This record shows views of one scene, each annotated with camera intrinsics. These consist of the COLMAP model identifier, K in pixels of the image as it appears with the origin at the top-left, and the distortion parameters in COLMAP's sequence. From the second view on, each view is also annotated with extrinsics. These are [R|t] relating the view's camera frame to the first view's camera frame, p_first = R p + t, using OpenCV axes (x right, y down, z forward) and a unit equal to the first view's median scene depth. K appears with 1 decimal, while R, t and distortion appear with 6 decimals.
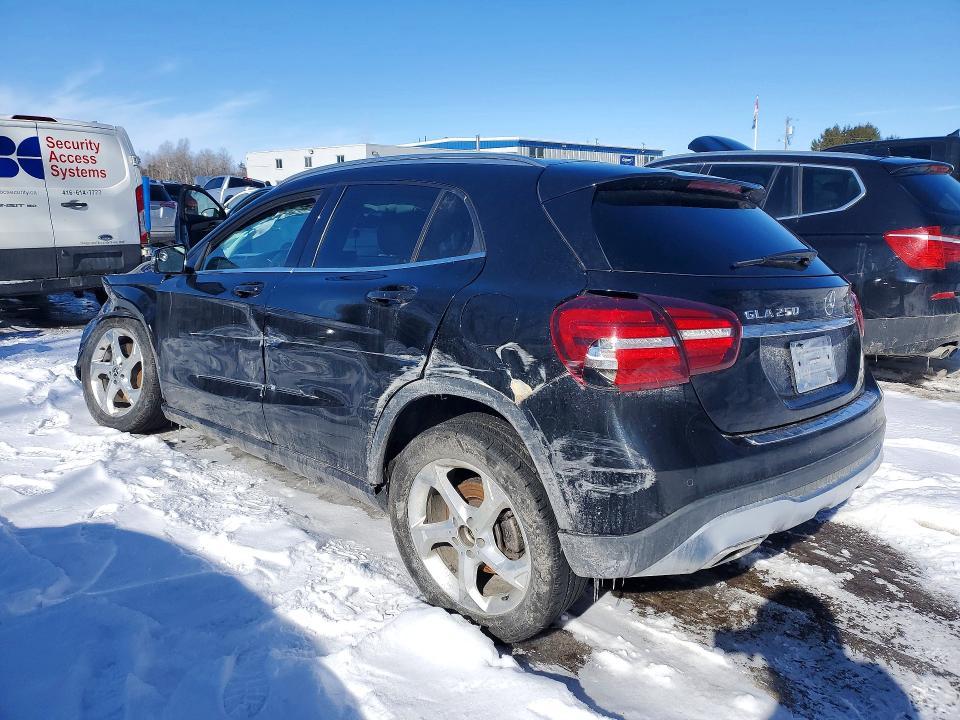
lens RADIAL K [[758.1, 0, 478.6], [0, 758.1, 356.3], [0, 0, 1]] dist [0.025737, -0.004923]
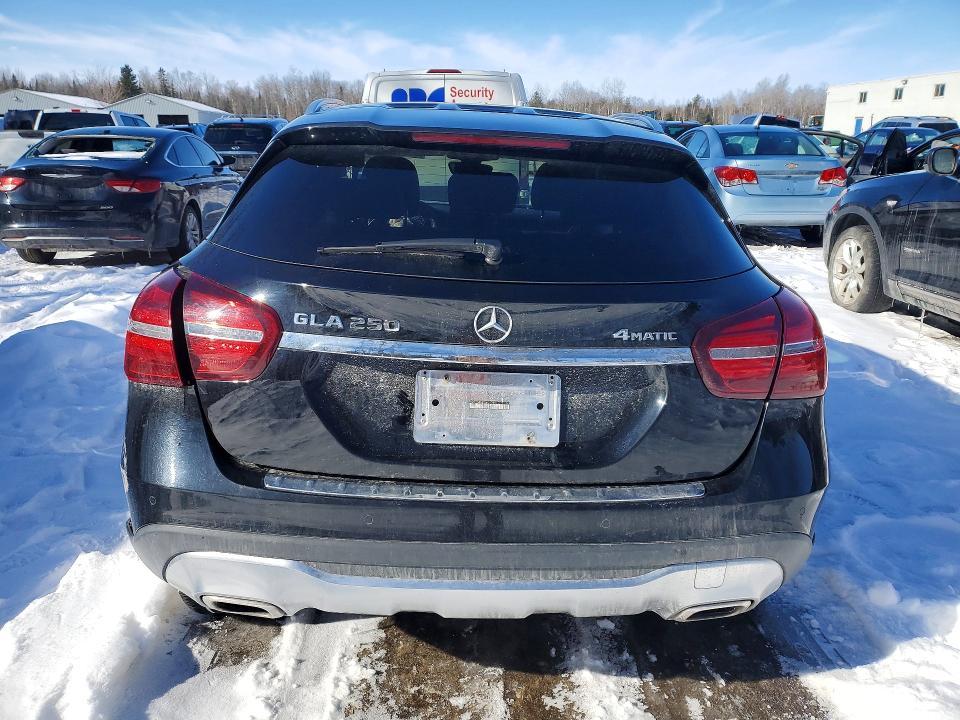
lens RADIAL K [[758.1, 0, 482.4], [0, 758.1, 364.9], [0, 0, 1]] dist [0.025737, -0.004923]
pose [[0.734864, 0.197223, -0.648906, 0.302064], [-0.140541, 0.980299, 0.138786, -0.042734], [0.663493, -0.010791, 0.748104, 0.172107]]
